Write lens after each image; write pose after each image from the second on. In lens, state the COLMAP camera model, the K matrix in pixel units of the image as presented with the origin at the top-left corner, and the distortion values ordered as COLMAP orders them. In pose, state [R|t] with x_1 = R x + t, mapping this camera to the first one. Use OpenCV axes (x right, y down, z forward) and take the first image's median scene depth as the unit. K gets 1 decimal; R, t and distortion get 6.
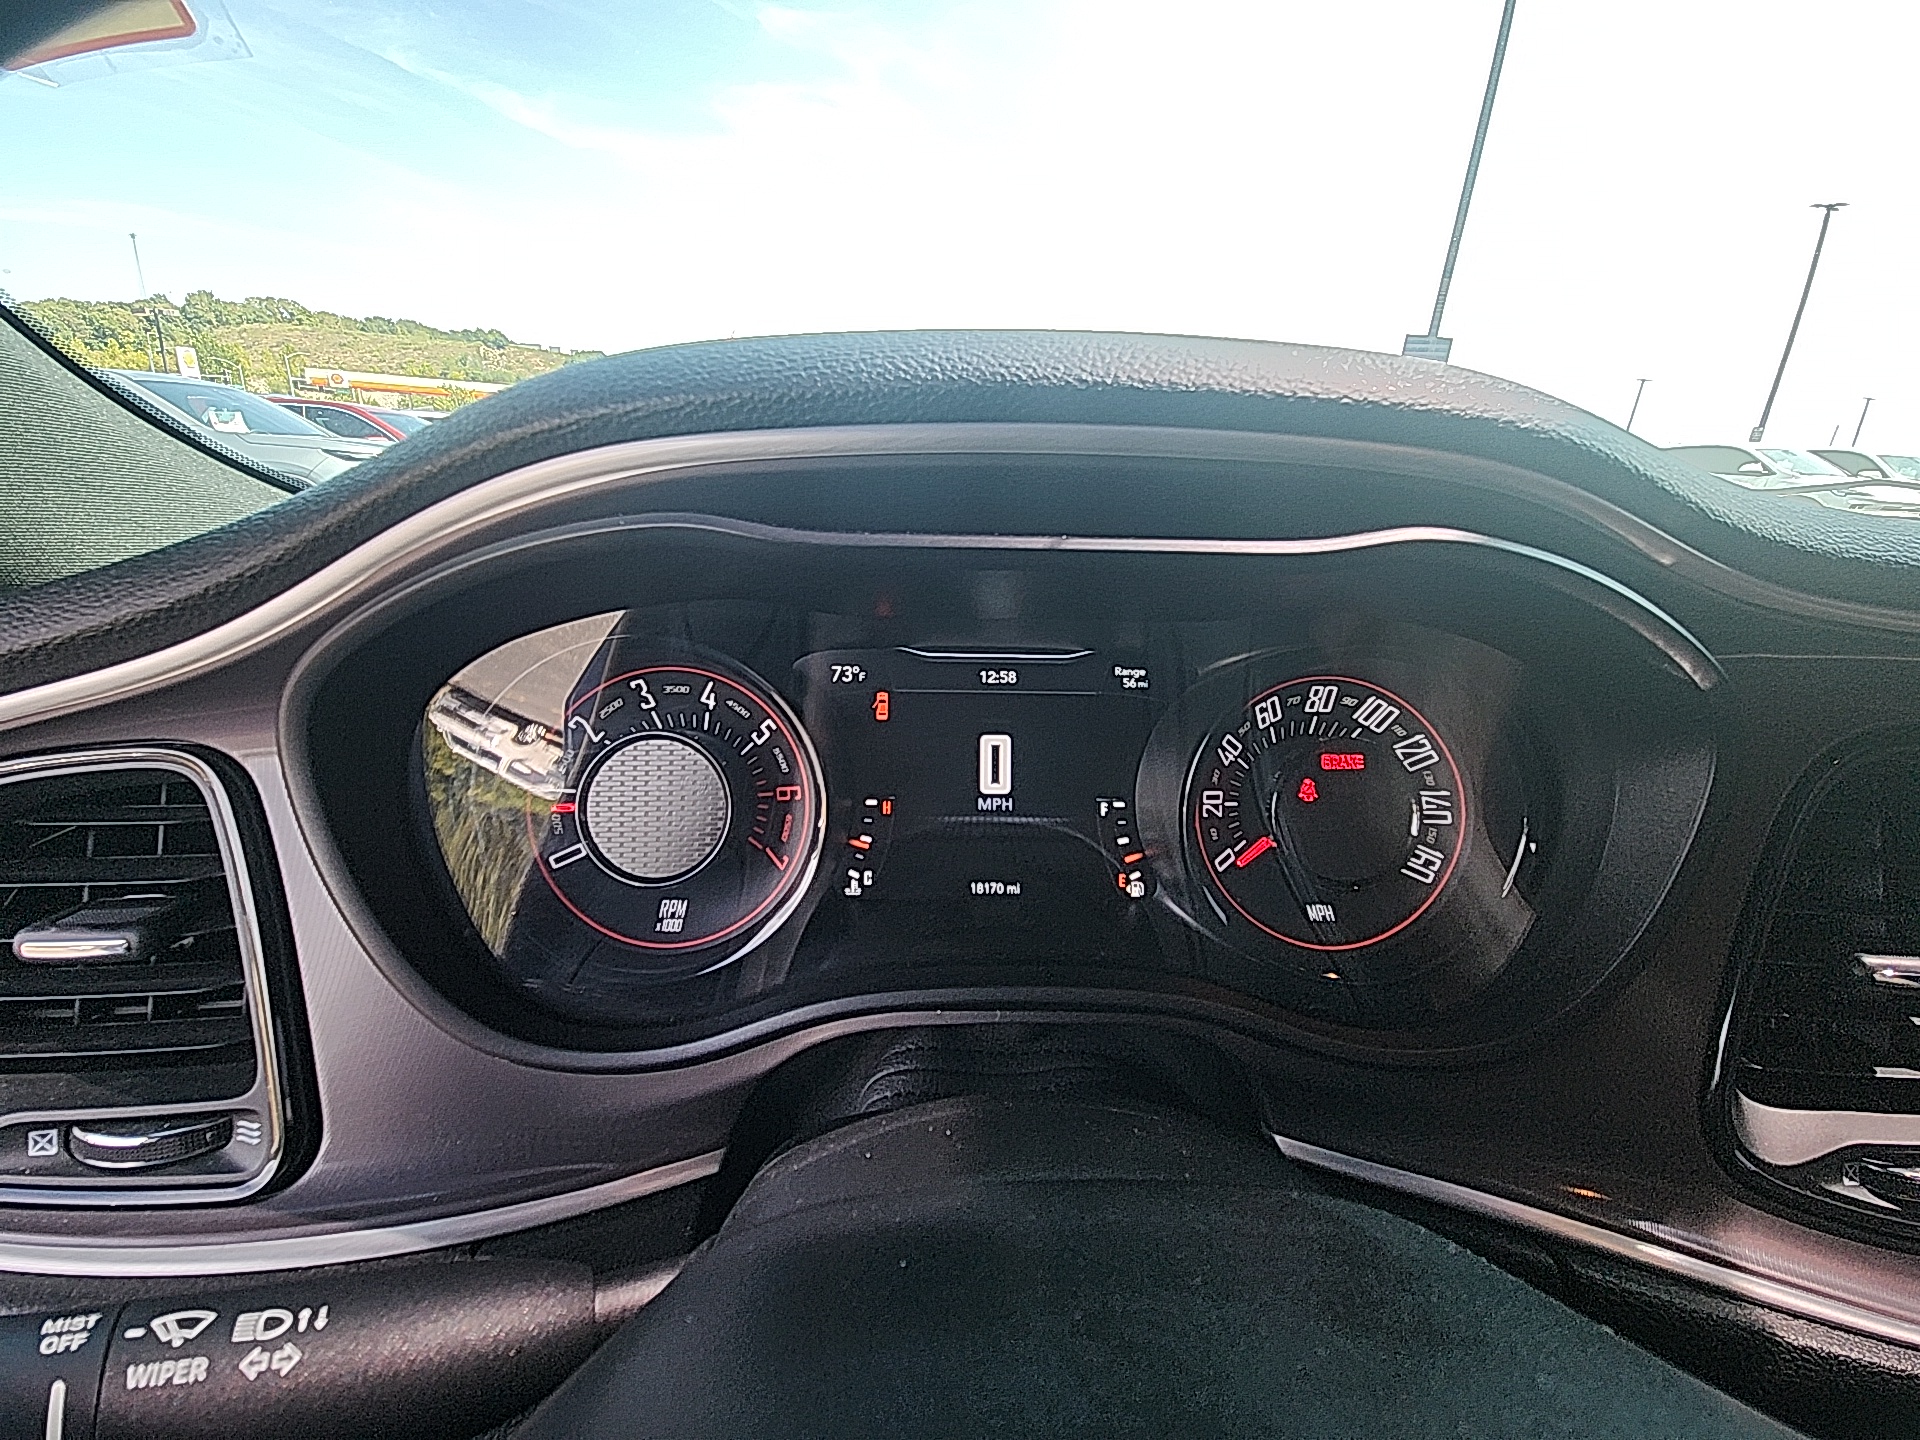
lens RADIAL K [[779.1, 0, 955.3], [0, 779.1, 691.2], [0, 0, 1]] dist [0.007197, -0.006552]
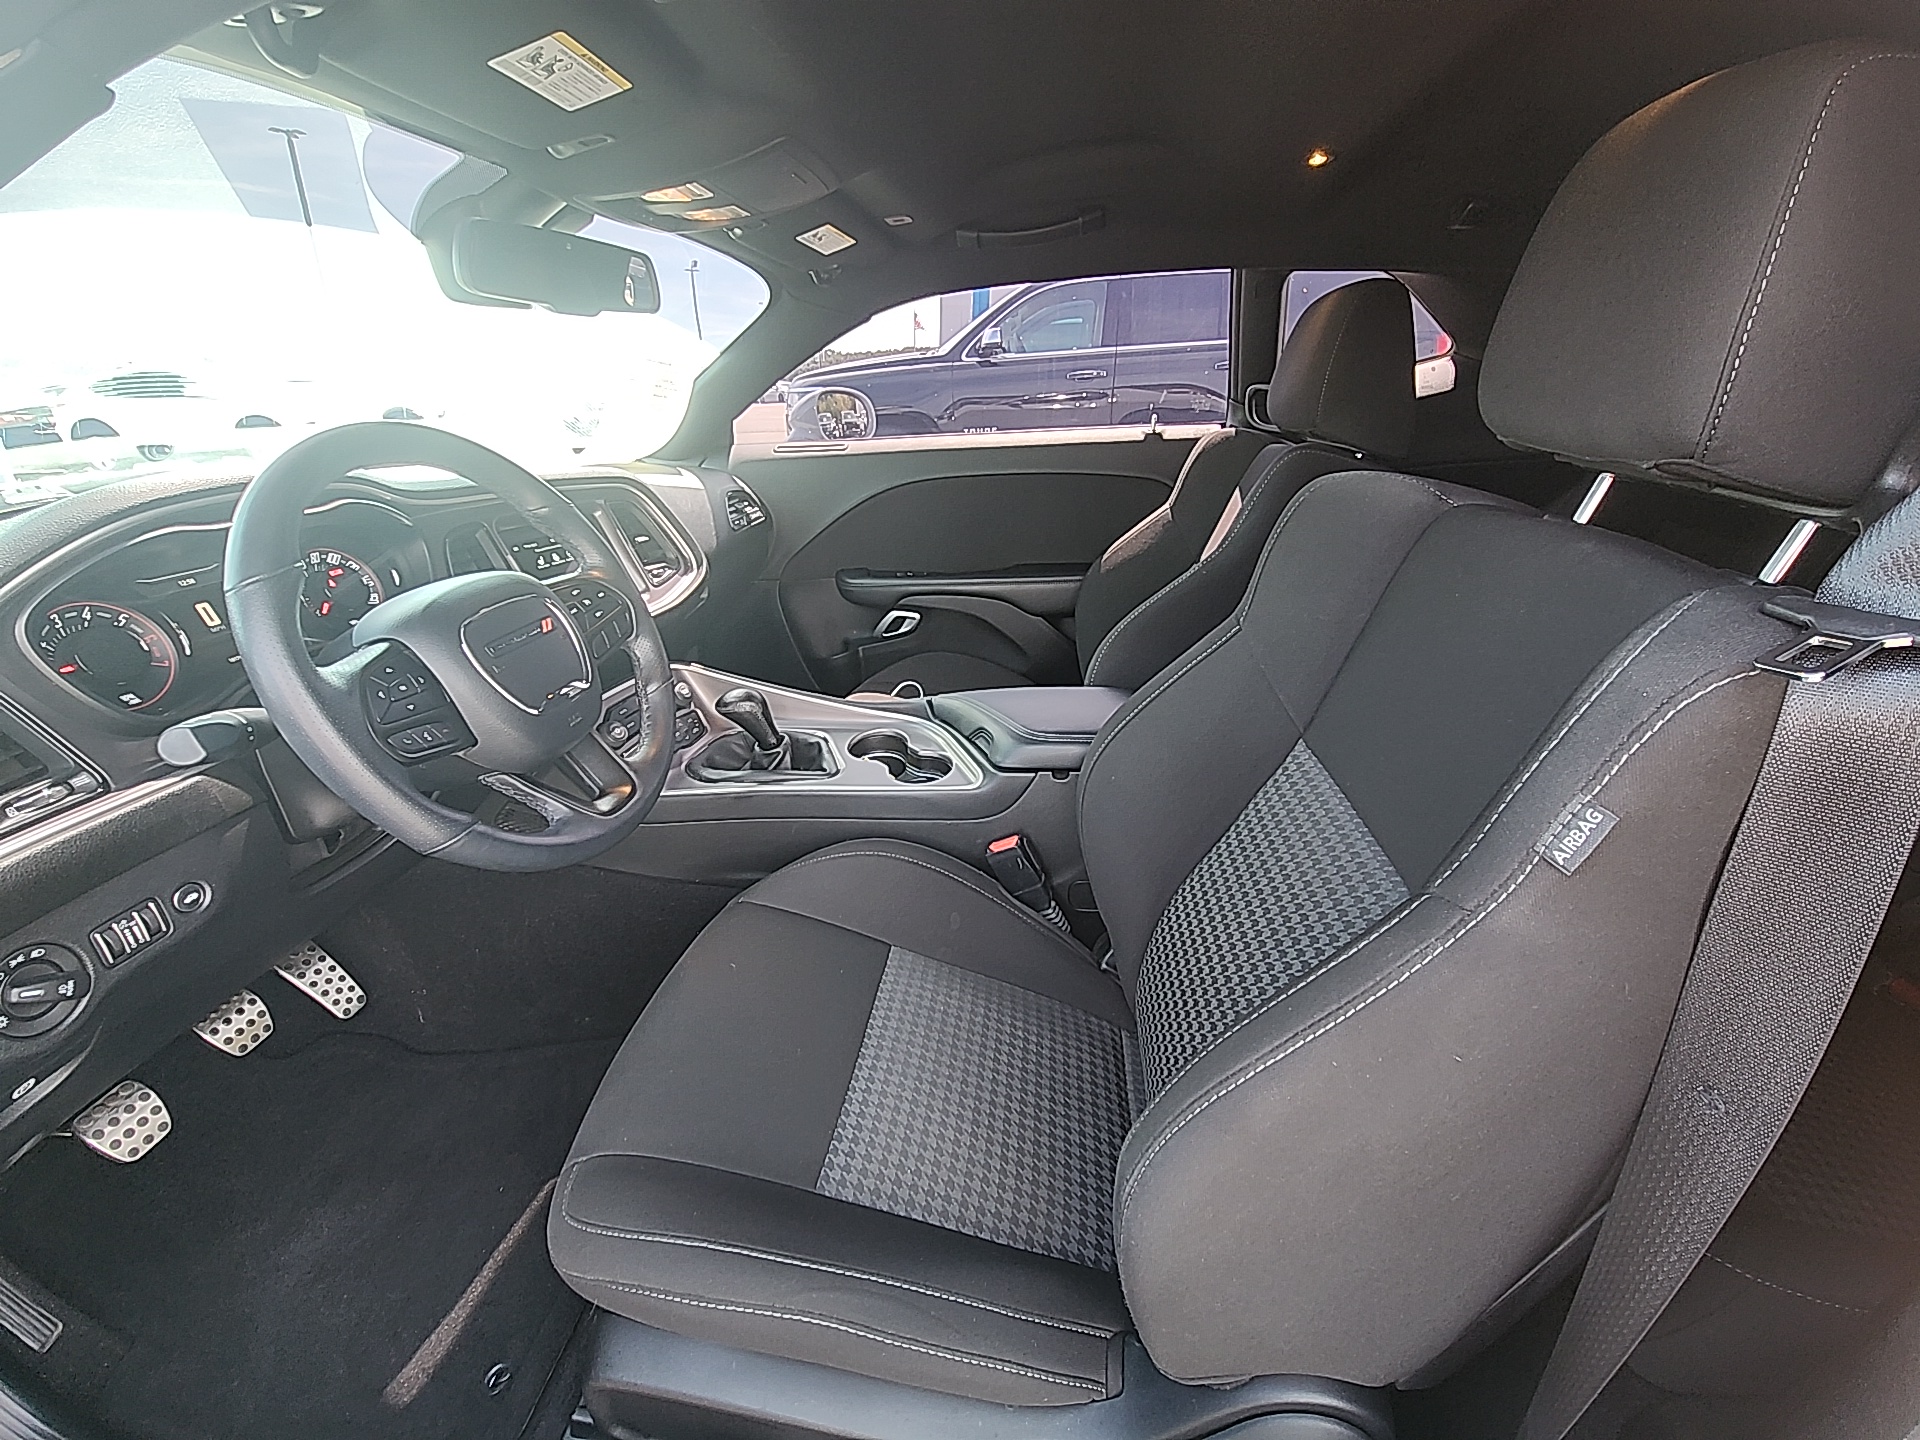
lens RADIAL K [[779.1, 0, 949.9], [0, 779.1, 708.5], [0, 0, 1]] dist [0.007197, -0.006552]
pose [[0.180790, -0.402027, 0.897602, -2.058514], [0.290633, 0.893721, 0.341752, 0.215977], [-0.939600, 0.199088, 0.278418, -2.063793]]
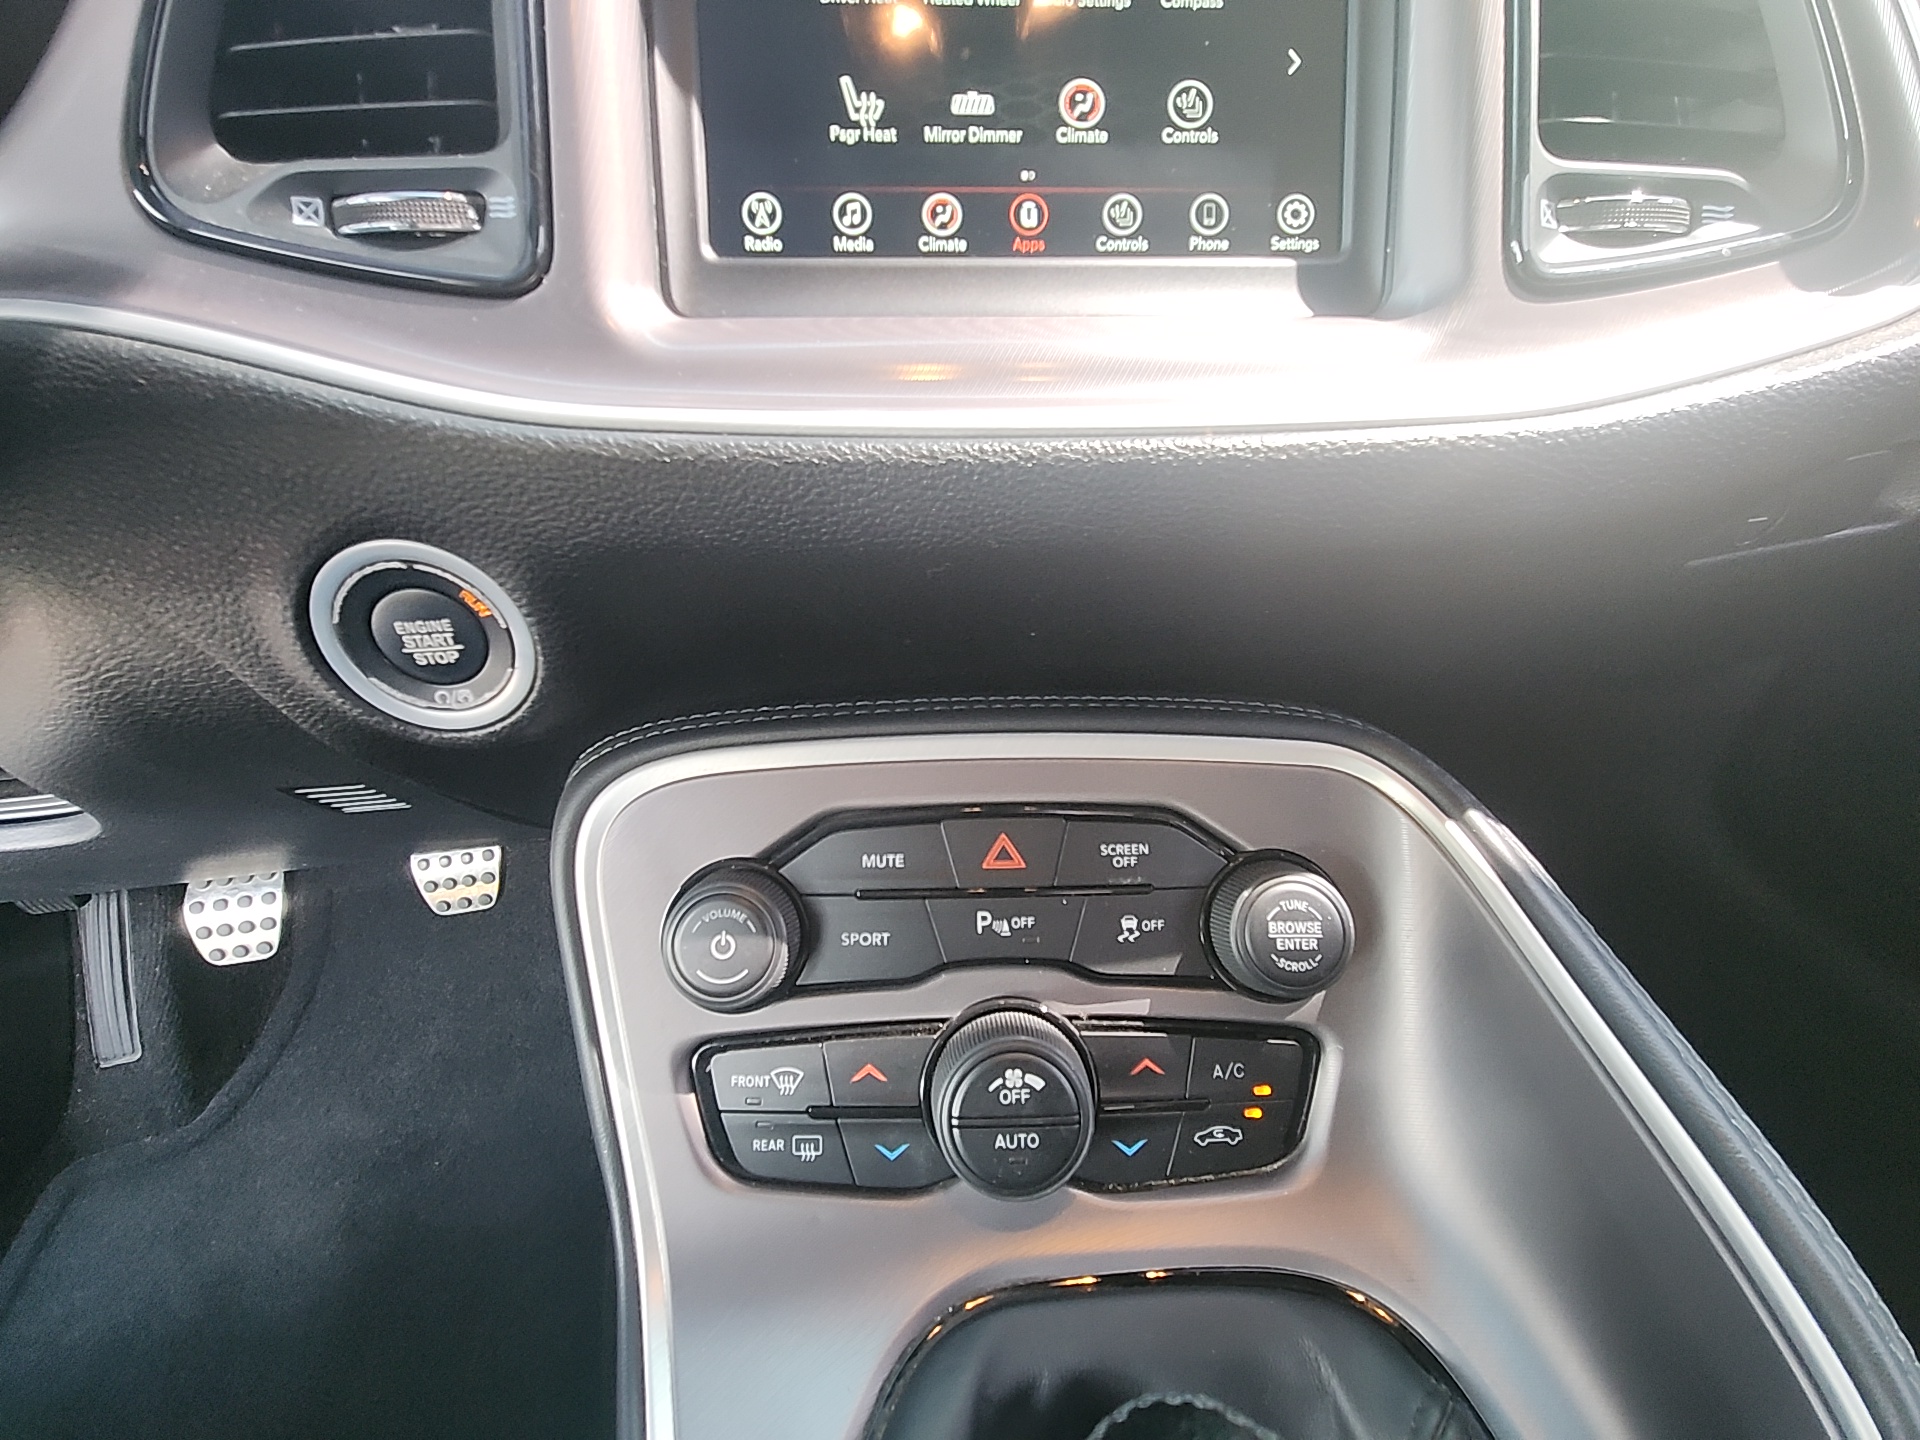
lens RADIAL K [[779.1, 0, 951.0], [0, 779.1, 700.0], [0, 0, 1]] dist [0.007197, -0.006552]
pose [[0.990544, -0.102415, 0.091292, 1.360701], [0.076029, 0.963651, 0.256119, 0.768967], [-0.114204, -0.246756, 0.962325, -0.051100]]
